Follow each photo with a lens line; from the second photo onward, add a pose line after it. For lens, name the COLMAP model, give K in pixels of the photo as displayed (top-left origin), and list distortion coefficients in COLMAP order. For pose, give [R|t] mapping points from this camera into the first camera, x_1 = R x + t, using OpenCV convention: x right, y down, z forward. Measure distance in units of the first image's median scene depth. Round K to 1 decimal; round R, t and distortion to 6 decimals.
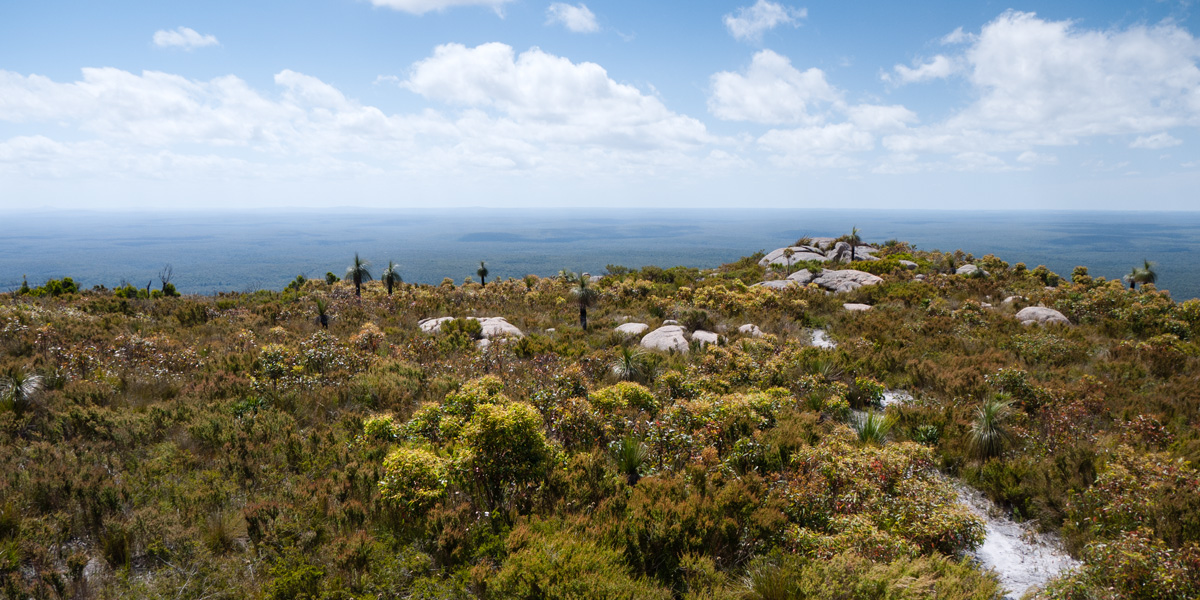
lens RADIAL K [[924.3, 0, 599.8], [0, 924.3, 299.8], [0, 0, 1]] dist [0.000048, 0.000000]
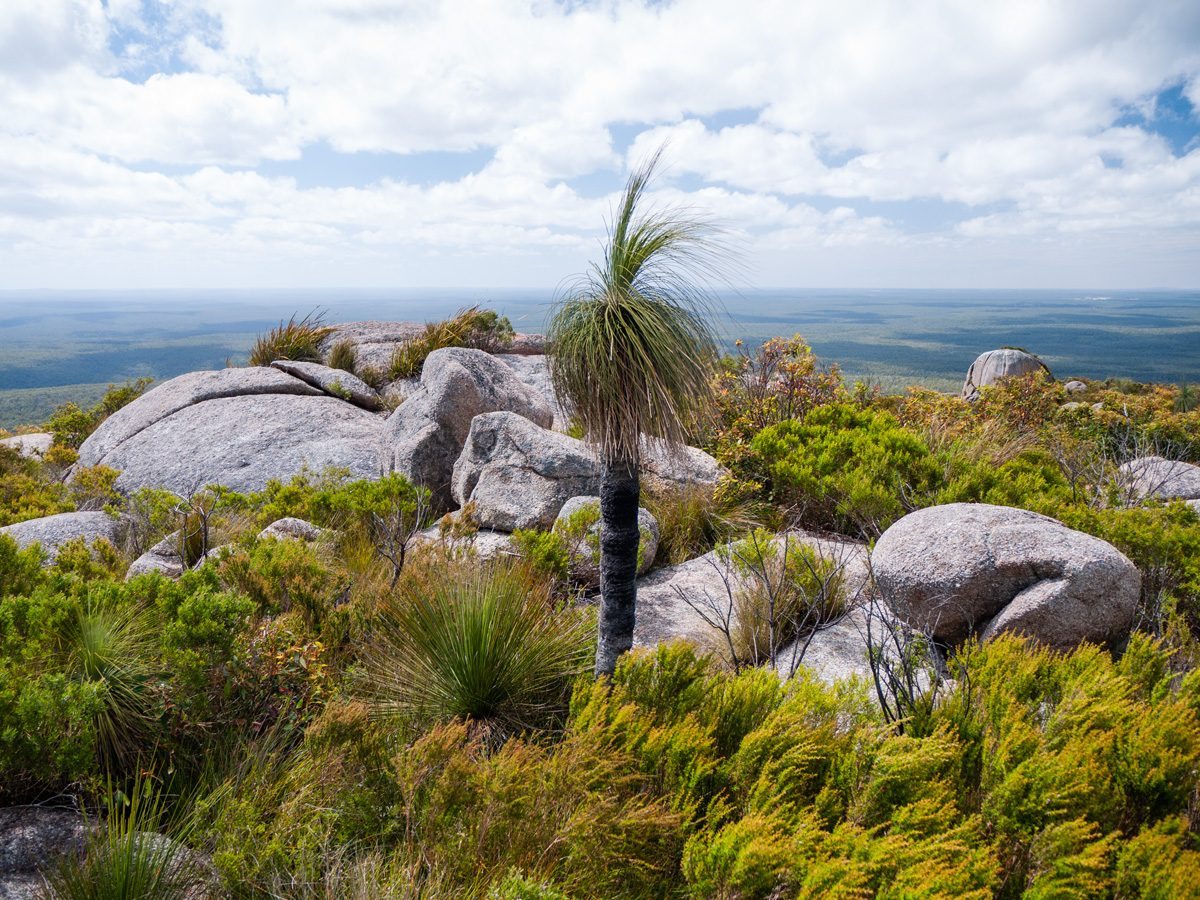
lens RADIAL K [[979.0, 0, 599.9], [0, 979.0, 450.0], [0, 0, 1]] dist [-0.001062, -0.000082]
pose [[0.920721, -0.071892, 0.383542, 0.204038], [0.046136, 0.996044, 0.075950, -0.052994], [-0.387484, -0.052234, 0.920395, 0.781144]]
